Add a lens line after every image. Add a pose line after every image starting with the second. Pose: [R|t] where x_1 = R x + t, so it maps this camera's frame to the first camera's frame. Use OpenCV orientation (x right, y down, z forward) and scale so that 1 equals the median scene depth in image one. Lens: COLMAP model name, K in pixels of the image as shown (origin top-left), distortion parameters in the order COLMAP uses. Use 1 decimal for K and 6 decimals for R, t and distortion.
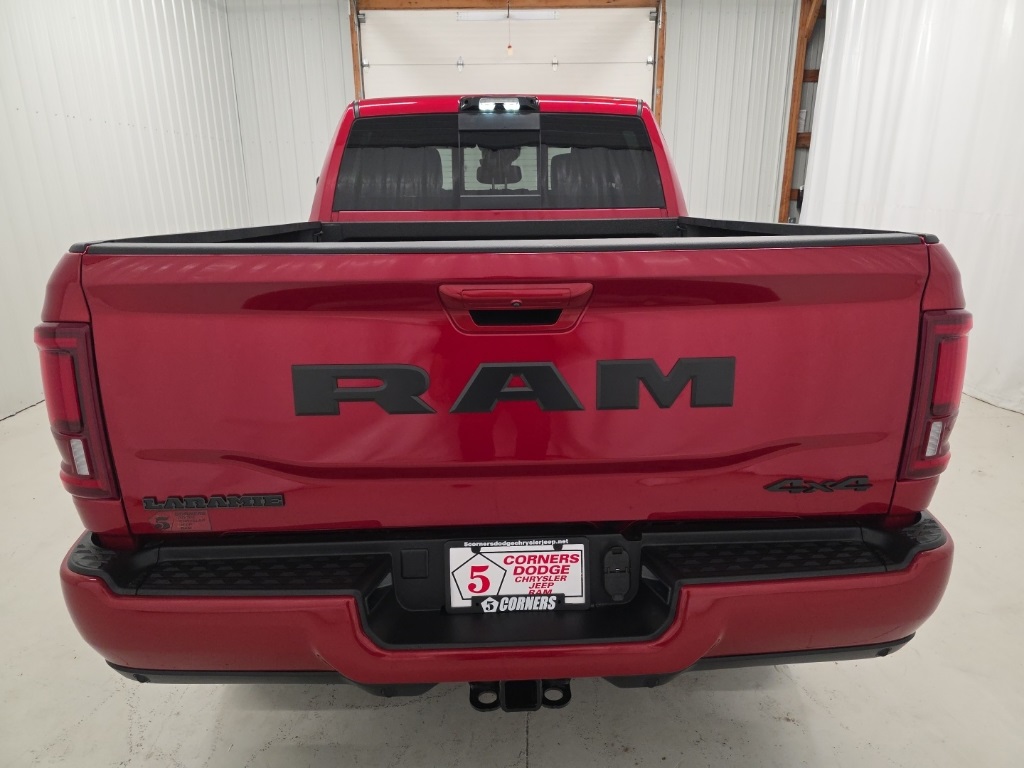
lens RADIAL K [[682.4, 0, 512.5], [0, 682.4, 378.3], [0, 0, 1]] dist [0.030392, -0.024586]
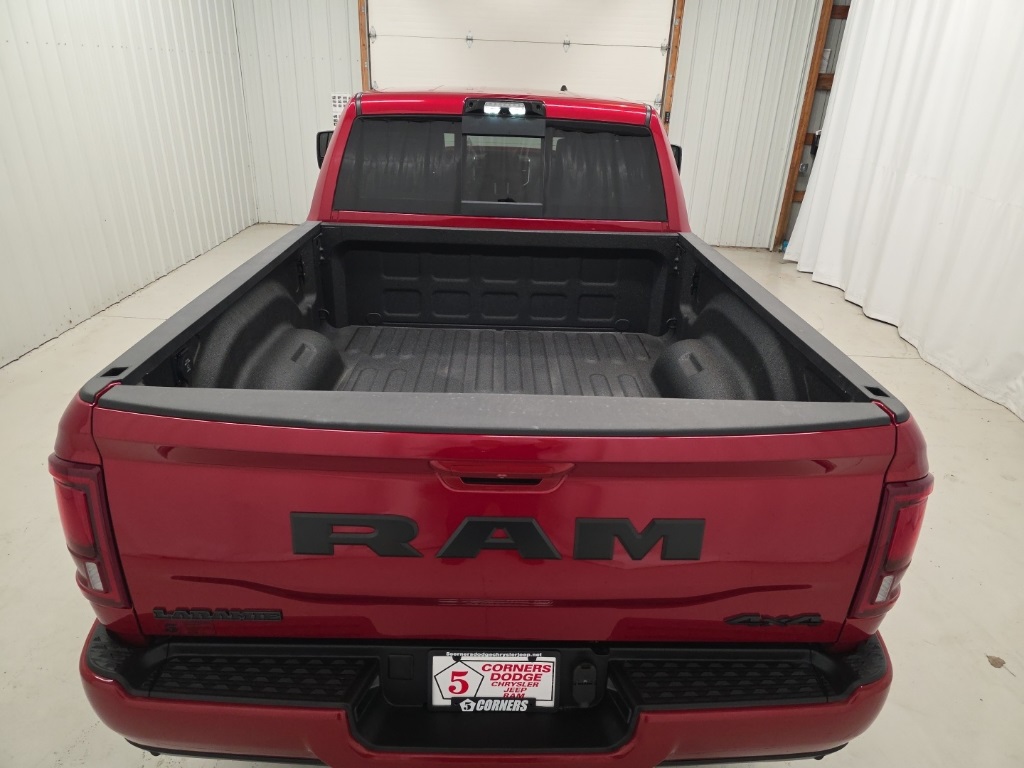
lens RADIAL K [[682.4, 0, 508.8], [0, 682.4, 363.7], [0, 0, 1]] dist [0.030392, -0.024586]
pose [[0.998884, 0.047220, 0.000744, 0.006245], [-0.046930, 0.990762, 0.127230, -0.358987], [0.005270, -0.127123, 0.991873, -0.028303]]
